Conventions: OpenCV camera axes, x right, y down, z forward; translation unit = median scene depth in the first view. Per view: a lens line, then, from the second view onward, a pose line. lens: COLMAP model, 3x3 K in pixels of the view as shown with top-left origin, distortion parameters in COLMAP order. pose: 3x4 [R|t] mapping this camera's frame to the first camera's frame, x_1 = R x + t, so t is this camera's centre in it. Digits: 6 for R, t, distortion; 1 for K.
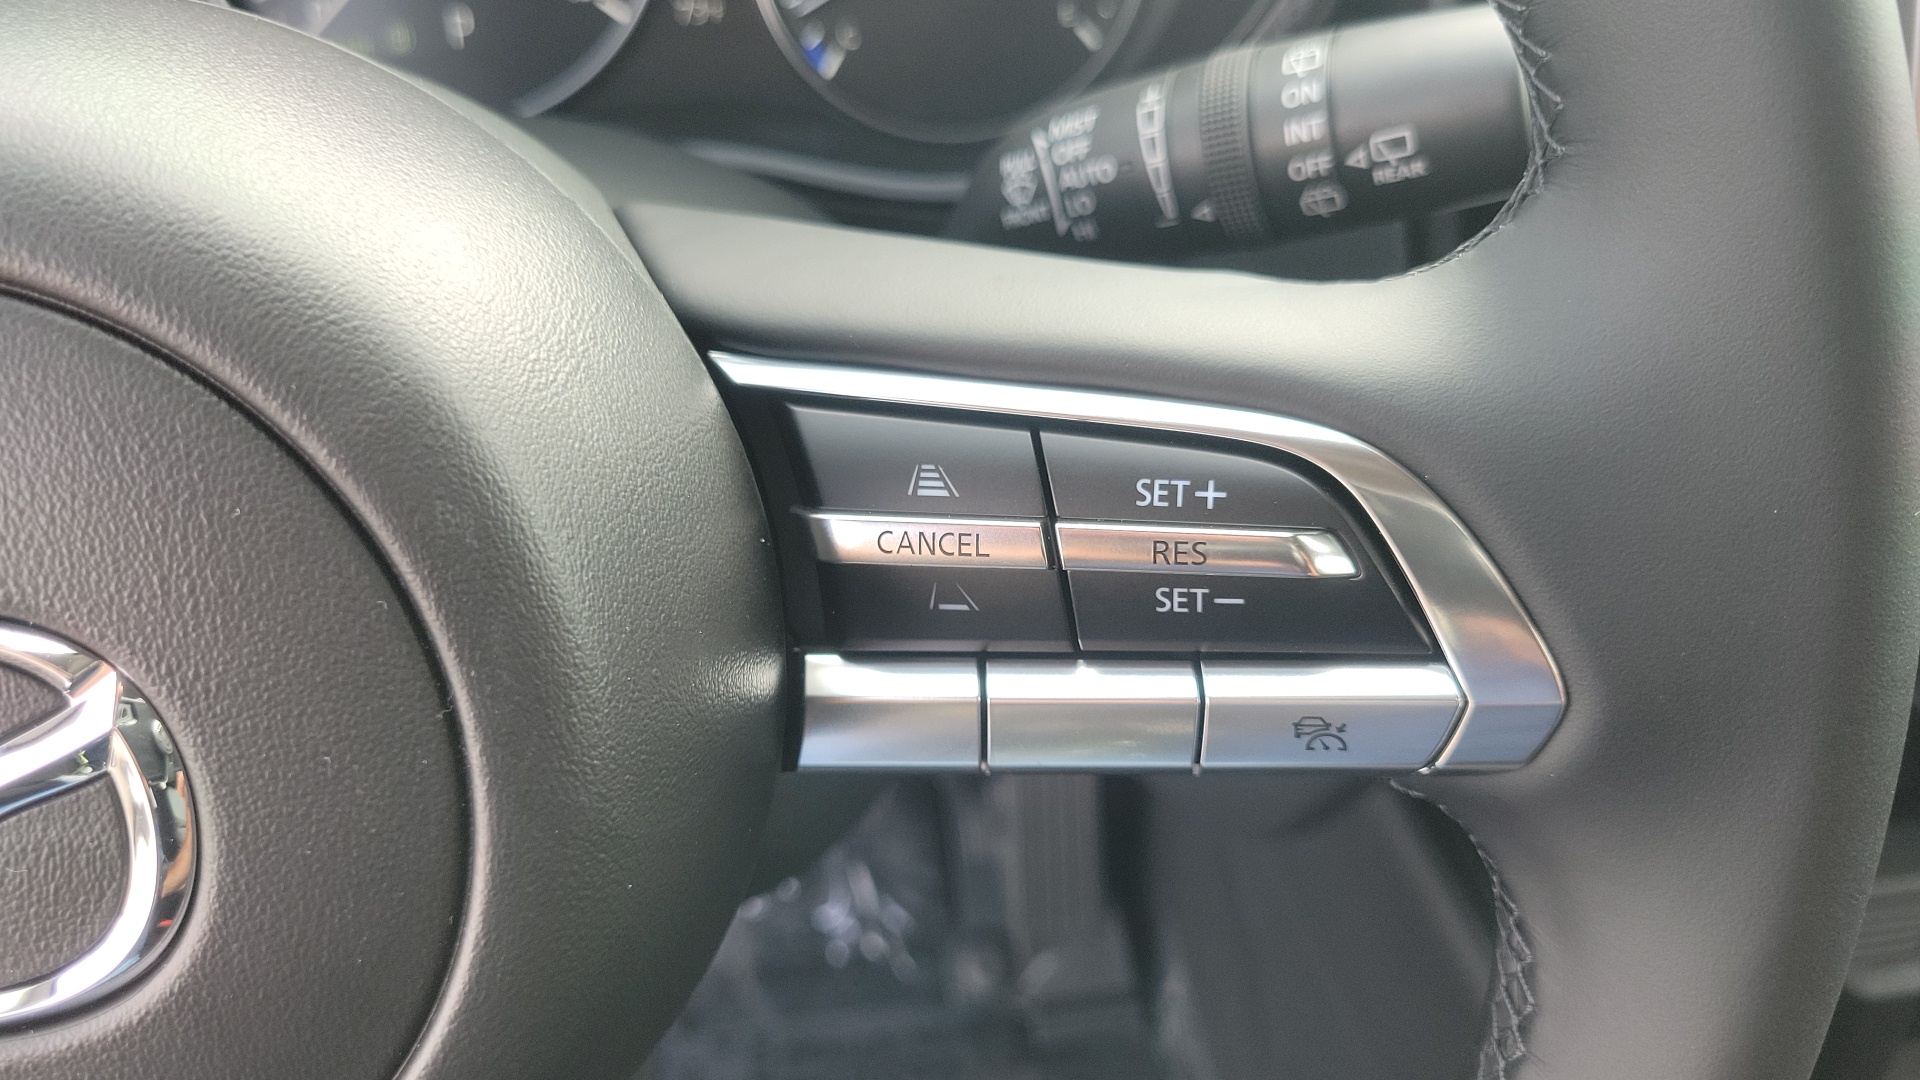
lens RADIAL K [[1488.9, 0, 960.0], [0, 1488.9, 540.0], [0, 0, 1]] dist [0.004817, 0.004810]
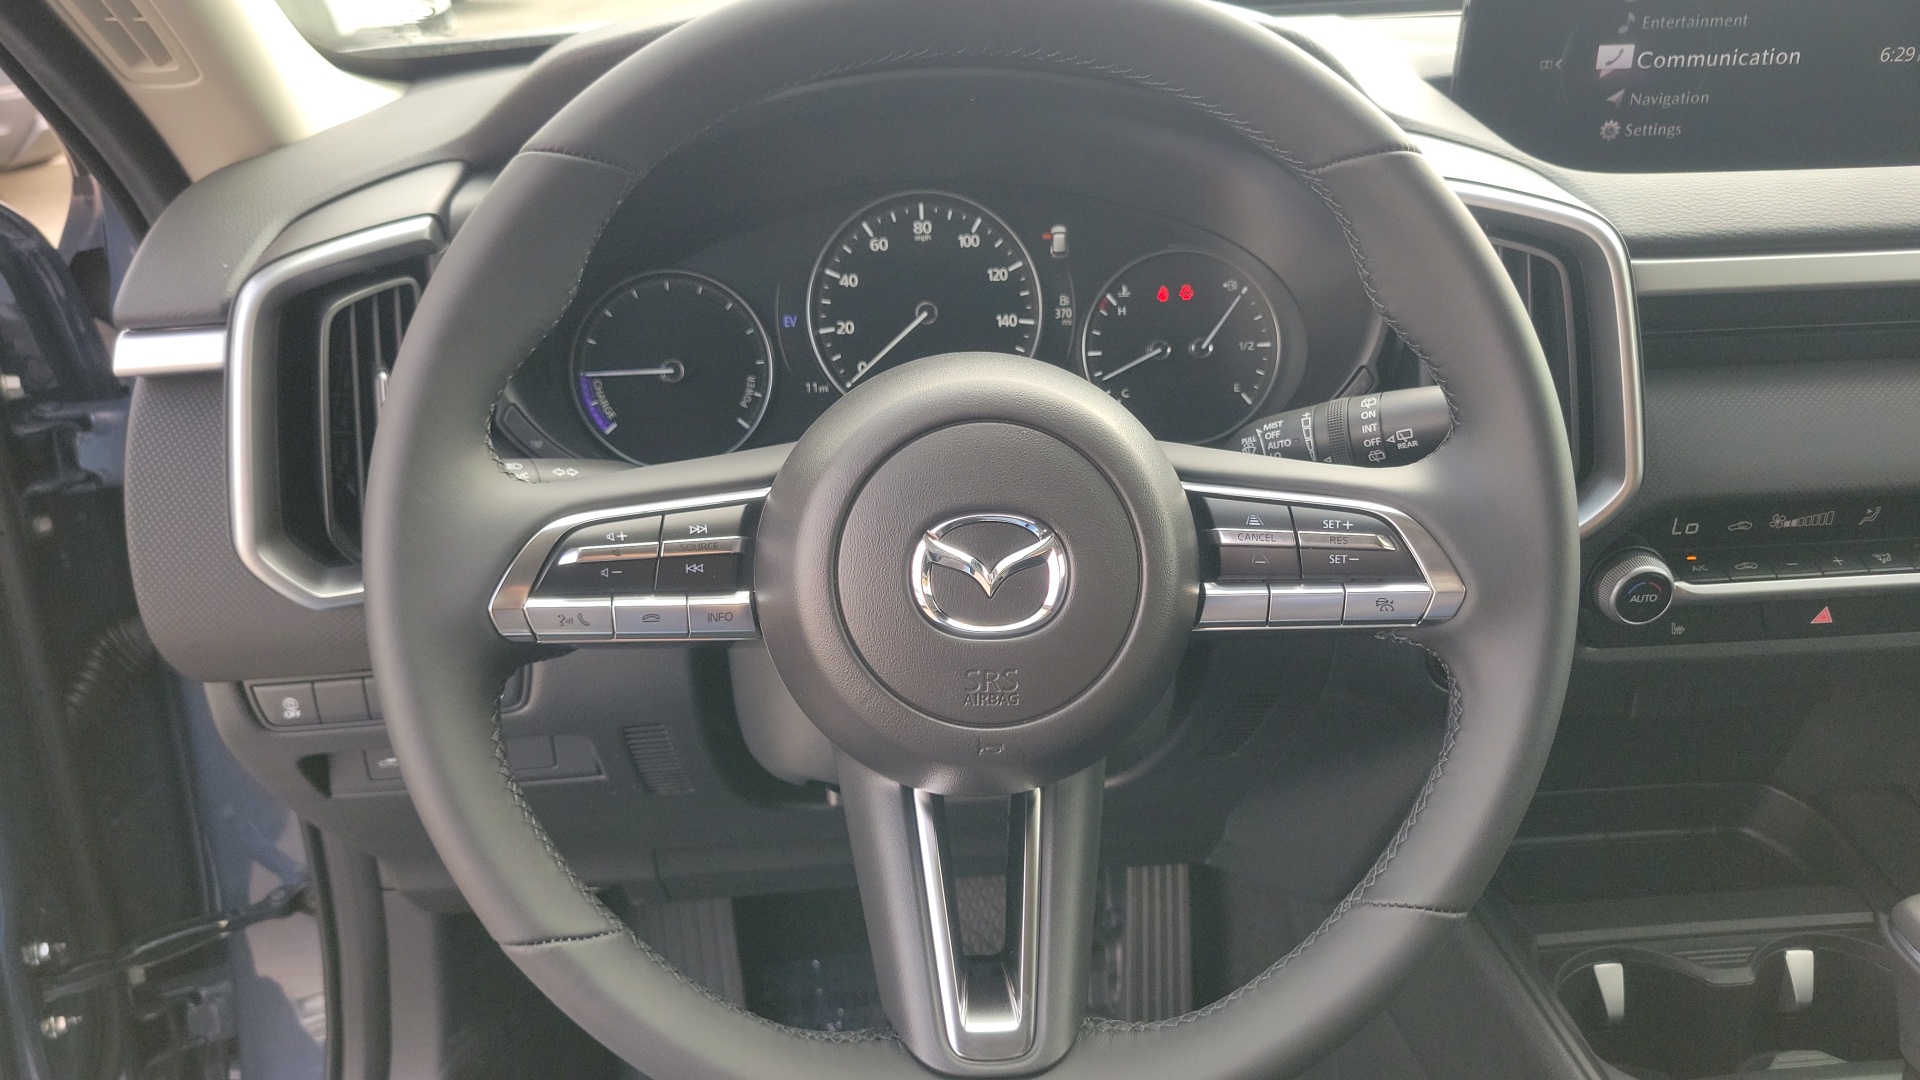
lens RADIAL K [[1488.9, 0, 960.0], [0, 1488.9, 540.0], [0, 0, 1]] dist [0.004817, 0.004810]
pose [[0.998671, 0.048514, -0.017395, -0.529072], [-0.051342, 0.965882, -0.253843, 0.754608], [0.004487, 0.254399, 0.967089, -1.806725]]
